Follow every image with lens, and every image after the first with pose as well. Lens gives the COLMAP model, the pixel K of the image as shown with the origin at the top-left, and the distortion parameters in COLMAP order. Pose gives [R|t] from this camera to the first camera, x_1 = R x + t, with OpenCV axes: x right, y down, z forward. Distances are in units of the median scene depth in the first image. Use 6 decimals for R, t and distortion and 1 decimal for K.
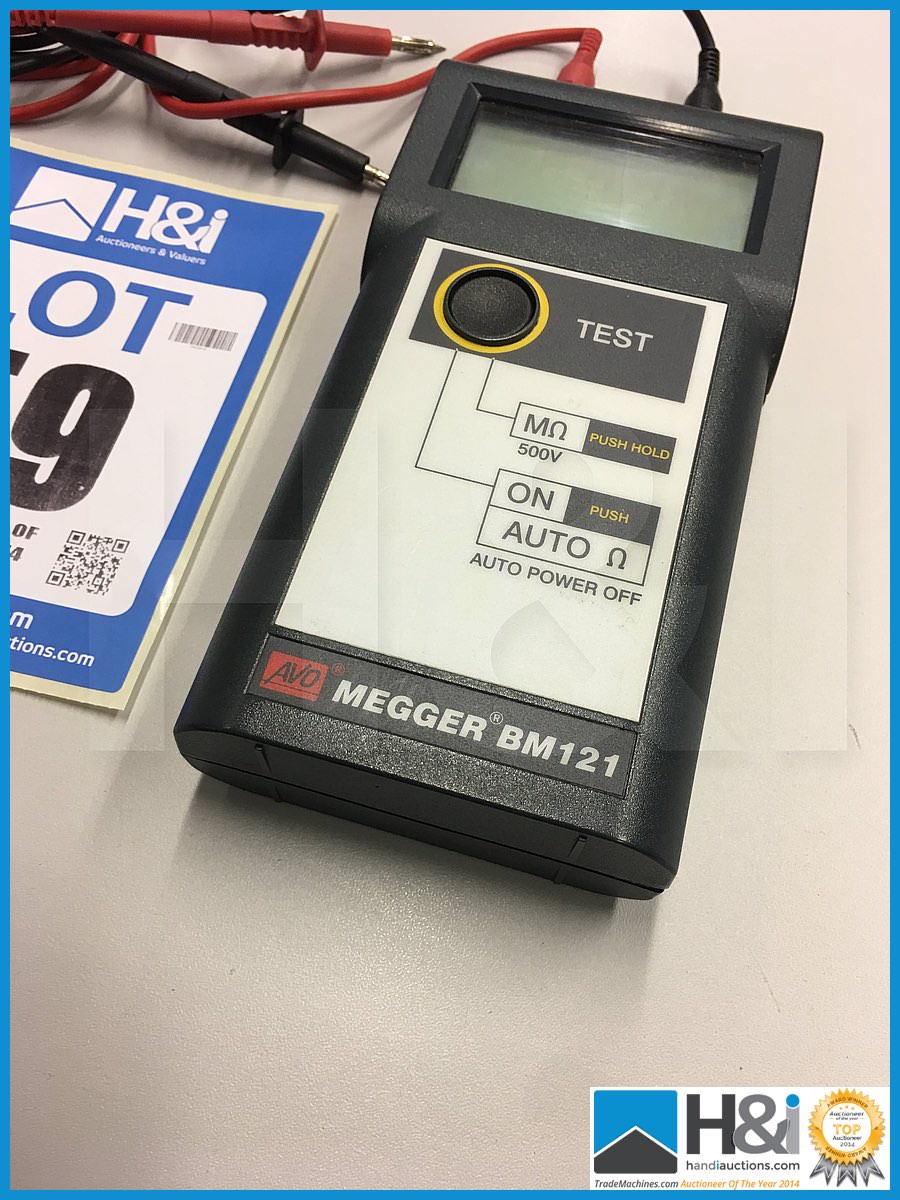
lens RADIAL K [[1027.1, 0, 453.1], [0, 1027.1, 599.9], [0, 0, 1]] dist [0.046517, -0.003113]
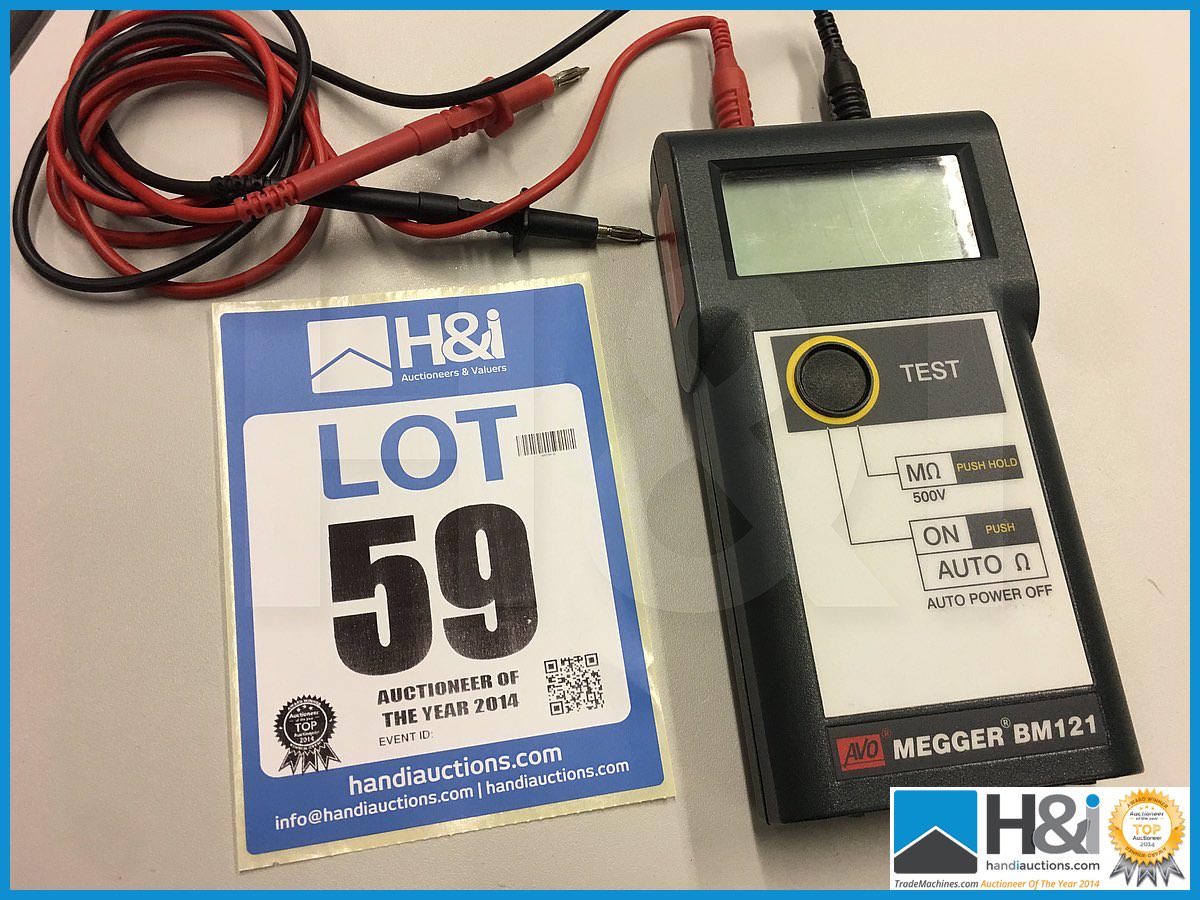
lens RADIAL K [[1027.1, 0, 597.3], [0, 1027.1, 449.3], [0, 0, 1]] dist [0.046517, -0.003113]
pose [[0.919121, -0.352651, 0.175651, -0.474260], [0.314699, 0.925398, 0.211192, -0.567544], [-0.237024, -0.138834, 0.961532, -0.116349]]
